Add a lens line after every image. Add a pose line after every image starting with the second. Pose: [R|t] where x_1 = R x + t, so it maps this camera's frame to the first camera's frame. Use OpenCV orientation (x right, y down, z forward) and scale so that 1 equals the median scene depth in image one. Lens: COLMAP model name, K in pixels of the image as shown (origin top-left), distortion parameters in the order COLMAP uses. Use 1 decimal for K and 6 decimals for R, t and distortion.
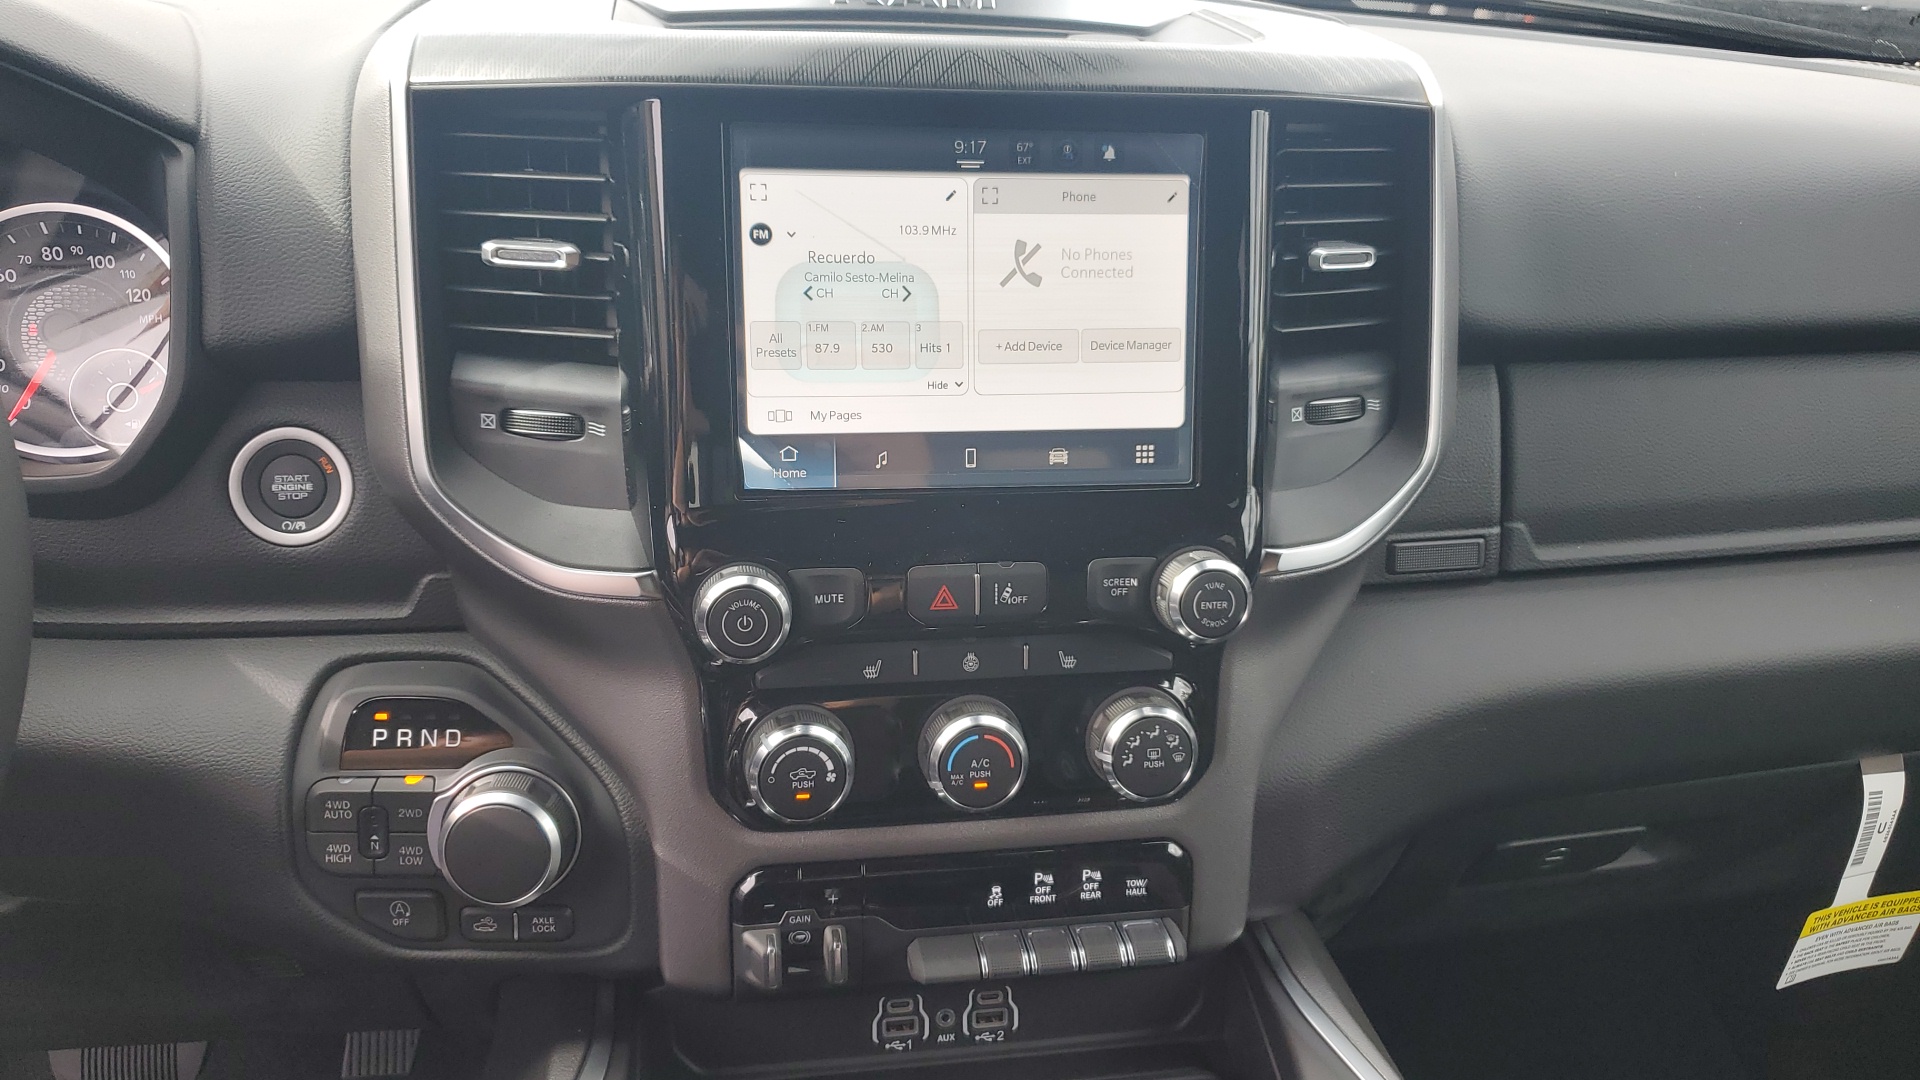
lens RADIAL K [[1525.4, 0, 948.6], [0, 1525.4, 552.5], [0, 0, 1]] dist [0.066419, -0.120002]
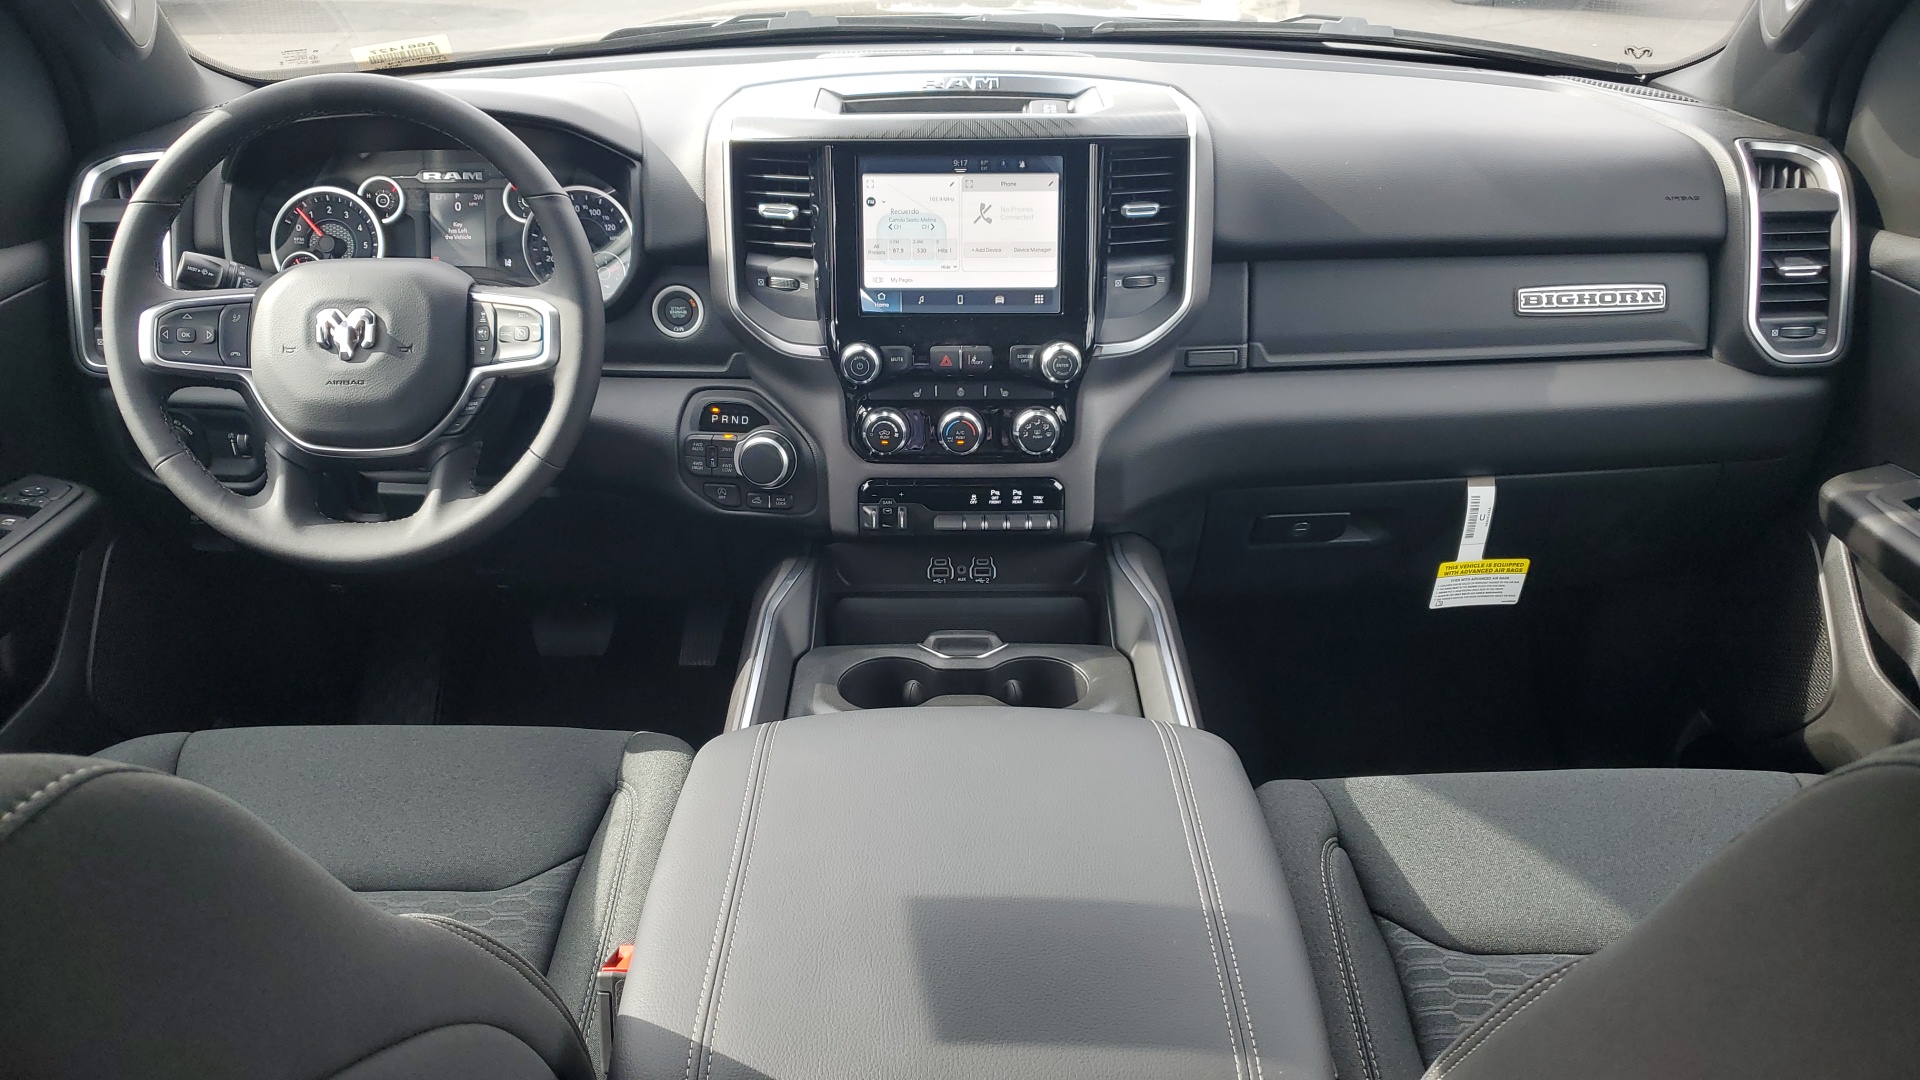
lens RADIAL K [[1525.4, 0, 963.4], [0, 1525.4, 571.8], [0, 0, 1]] dist [0.066419, -0.120002]
pose [[0.984128, 0.037105, -0.173539, 0.419755], [-0.028361, 0.998213, 0.052595, 0.219379], [0.175181, -0.046839, 0.983422, -1.242333]]
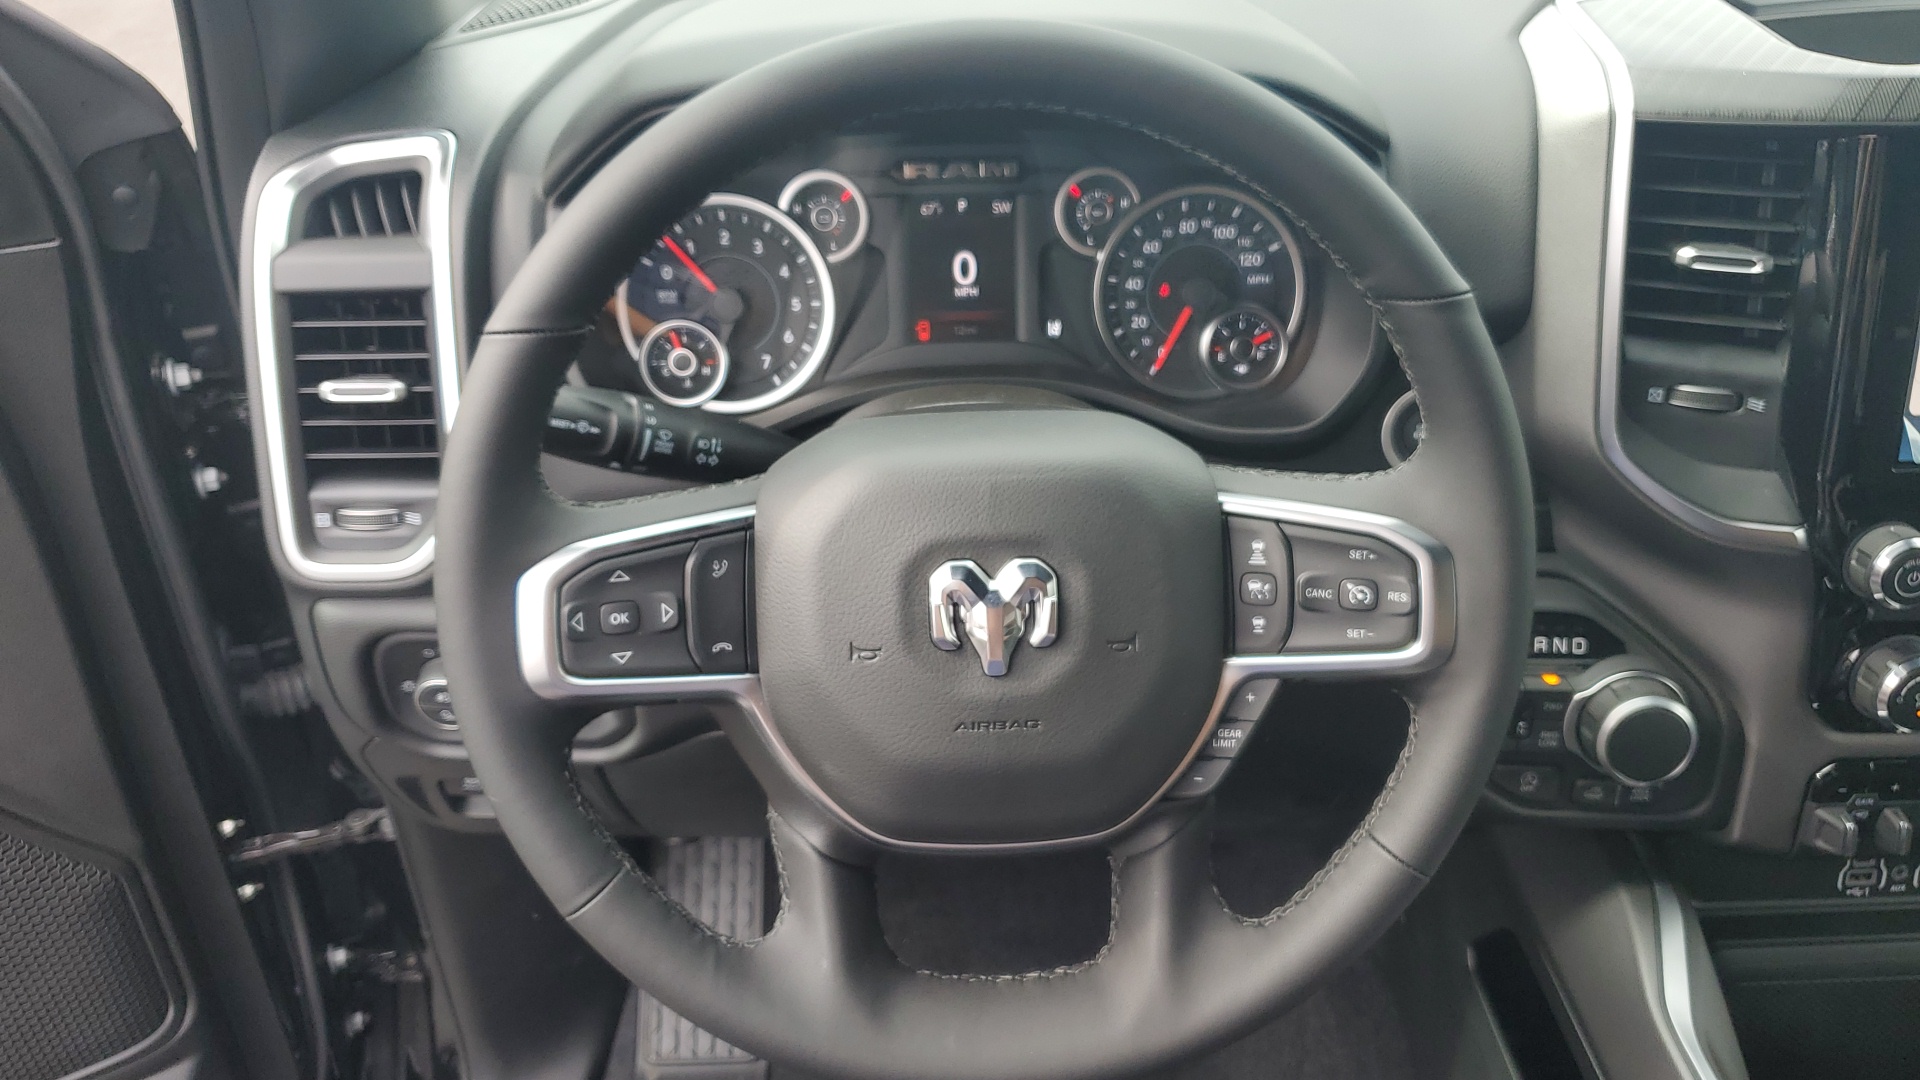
lens RADIAL K [[1525.4, 0, 970.0], [0, 1525.4, 525.5], [0, 0, 1]] dist [0.066419, -0.120002]
pose [[0.992059, 0.025132, -0.123239, -0.654825], [-0.006323, 0.988561, 0.150690, -0.156002], [0.125616, -0.148715, 0.980869, -0.251145]]
